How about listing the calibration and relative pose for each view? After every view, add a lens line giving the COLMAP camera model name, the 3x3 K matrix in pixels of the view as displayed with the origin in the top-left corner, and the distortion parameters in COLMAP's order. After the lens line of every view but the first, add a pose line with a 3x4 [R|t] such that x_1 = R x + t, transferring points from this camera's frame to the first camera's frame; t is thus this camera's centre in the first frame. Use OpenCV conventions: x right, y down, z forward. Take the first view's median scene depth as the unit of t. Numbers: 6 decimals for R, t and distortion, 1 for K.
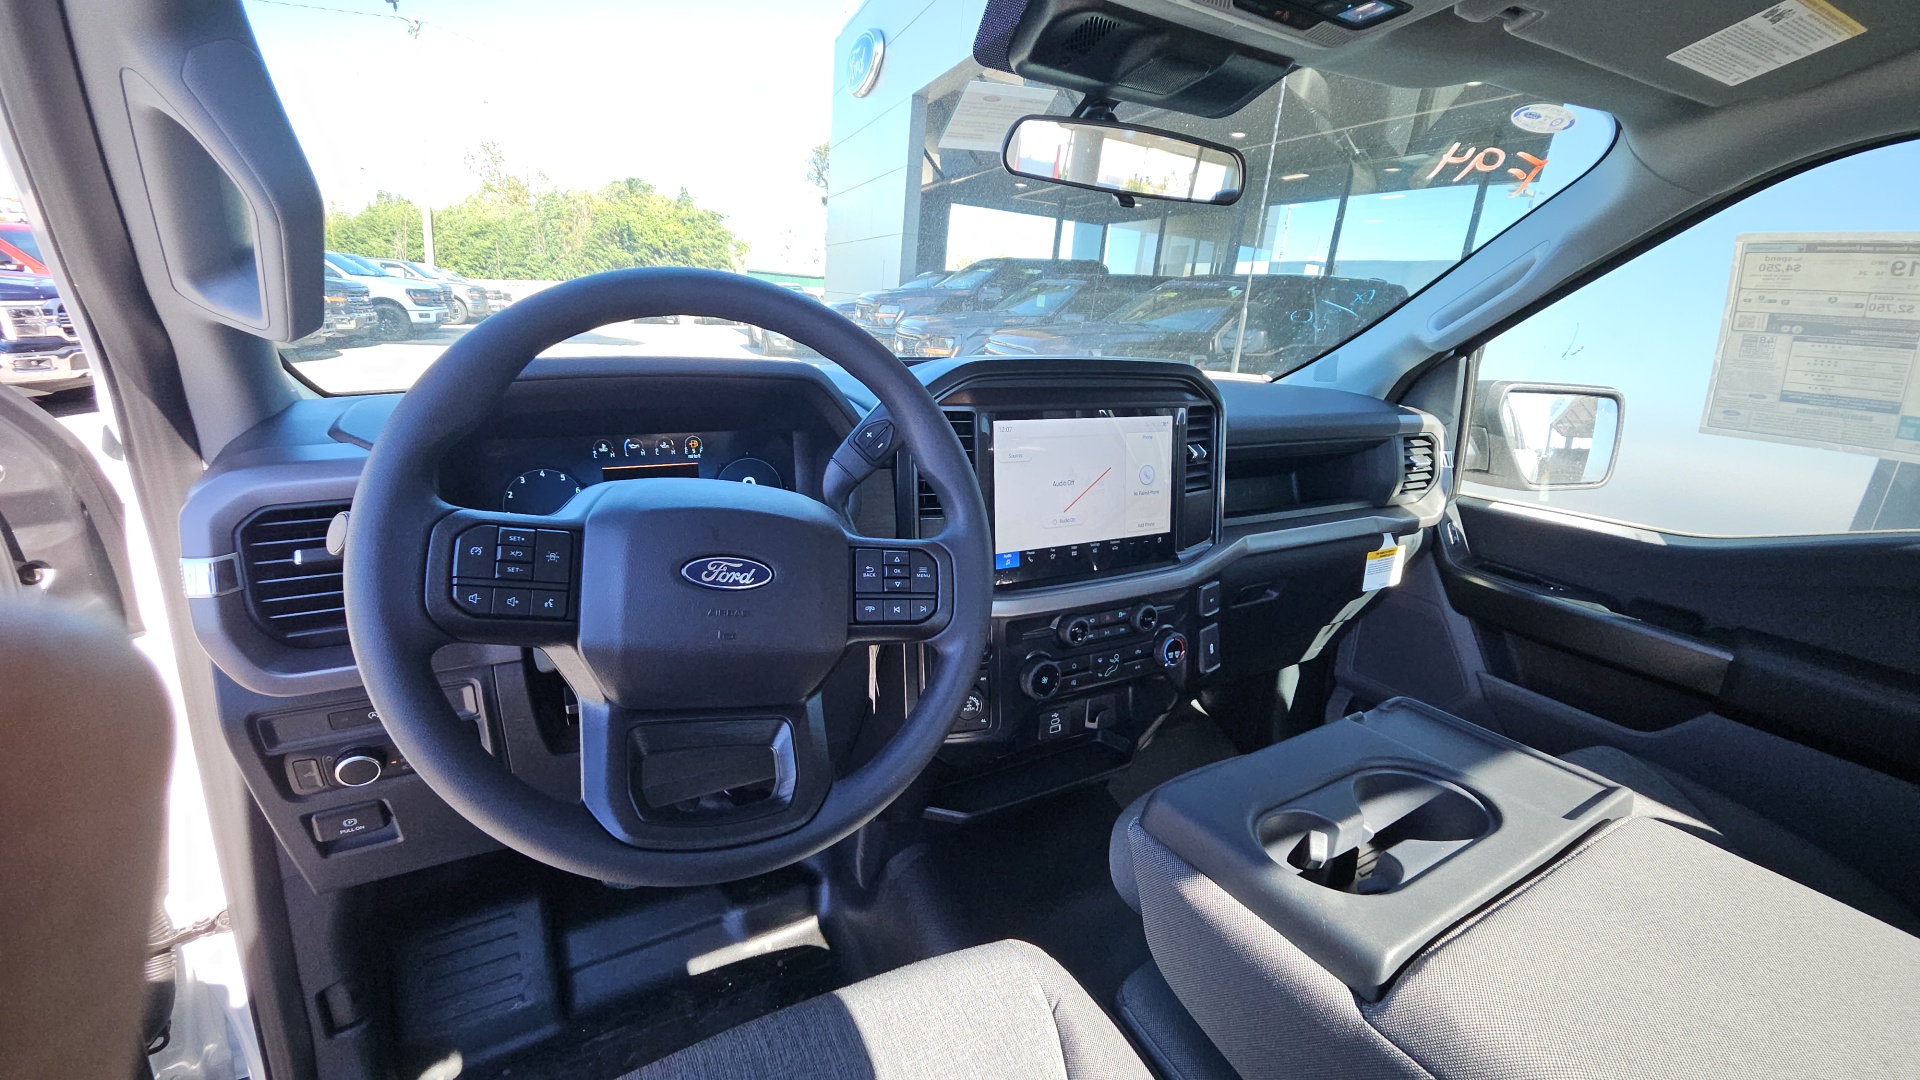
lens RADIAL K [[801.2, 0, 953.4], [0, 801.2, 532.4], [0, 0, 1]] dist [-0.001099, -0.000196]
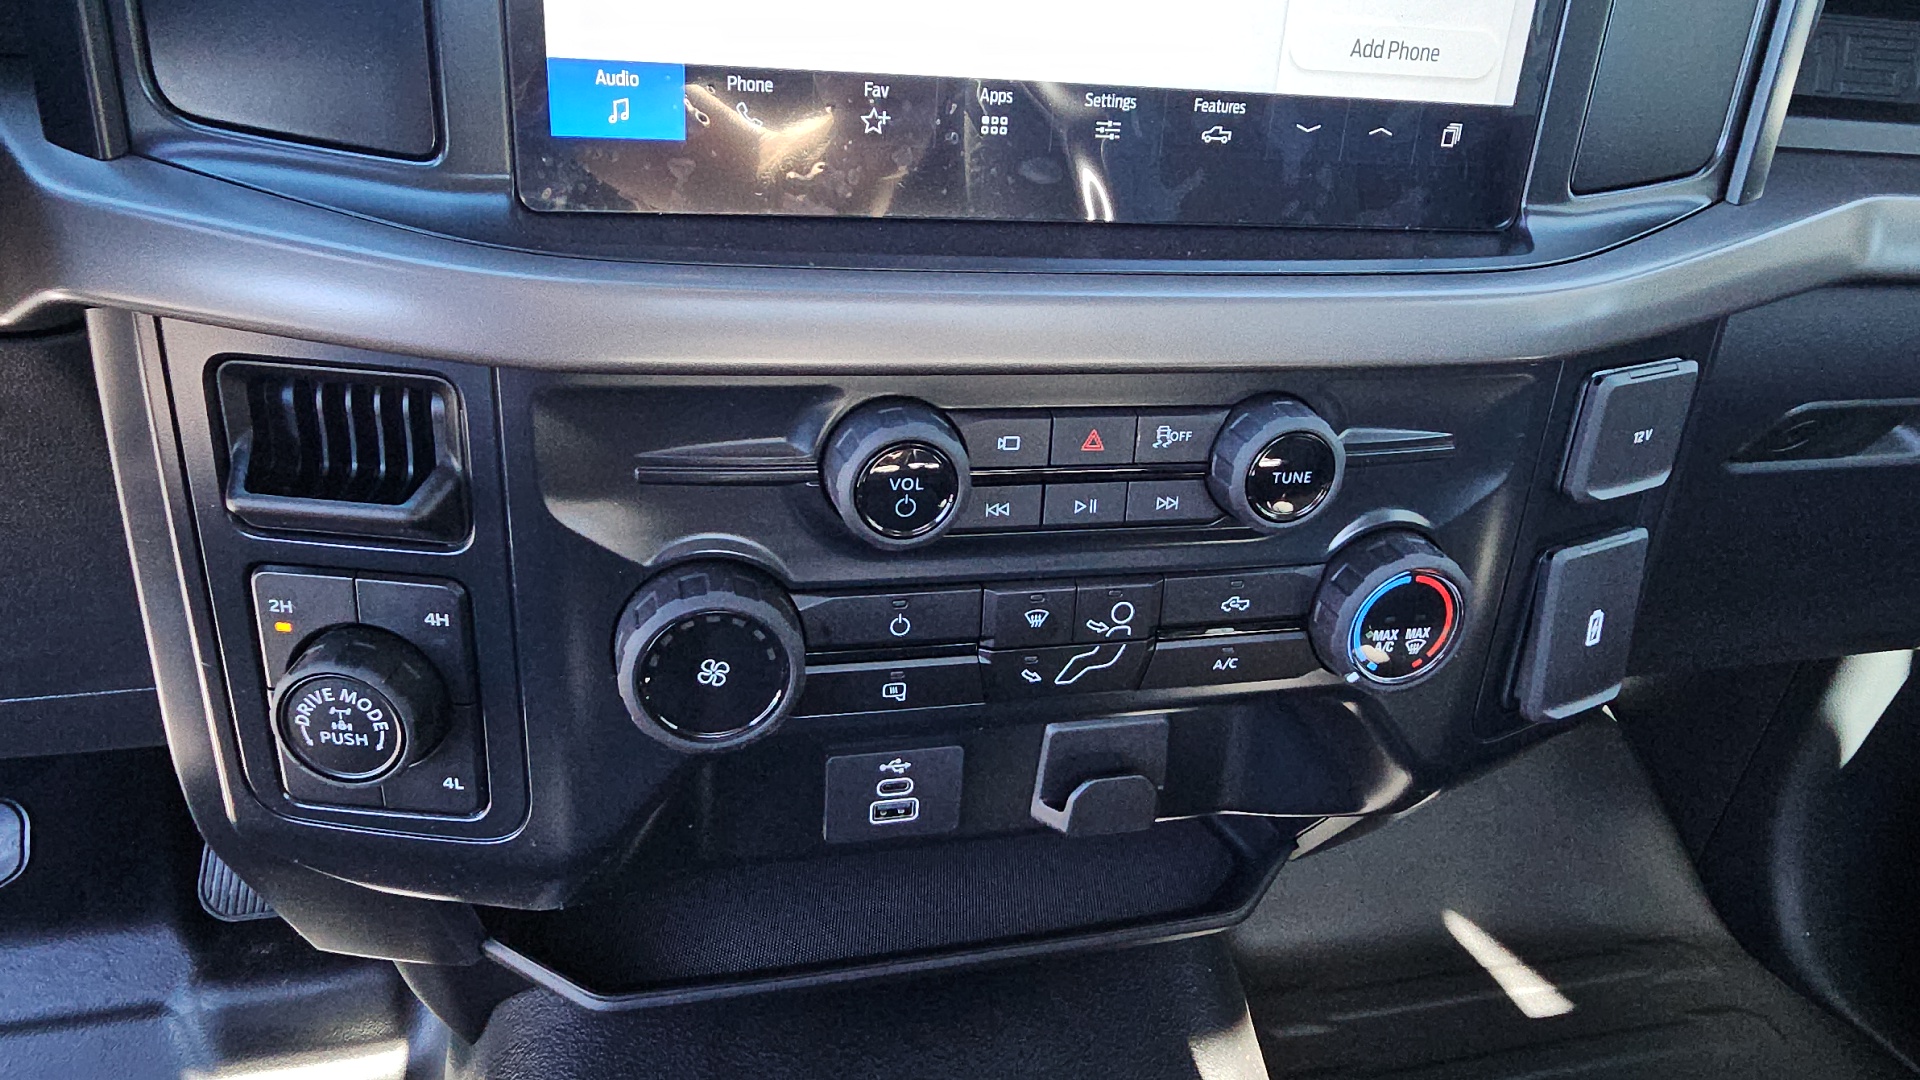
lens RADIAL K [[1261.1, 0, 964.2], [0, 1261.1, 528.3], [0, 0, 1]] dist [0.000797, 0.001277]
pose [[0.963053, 0.172375, -0.206918, 0.210822], [-0.120428, 0.962868, 0.241624, 0.045020], [0.240885, -0.207778, 0.948052, 0.591285]]
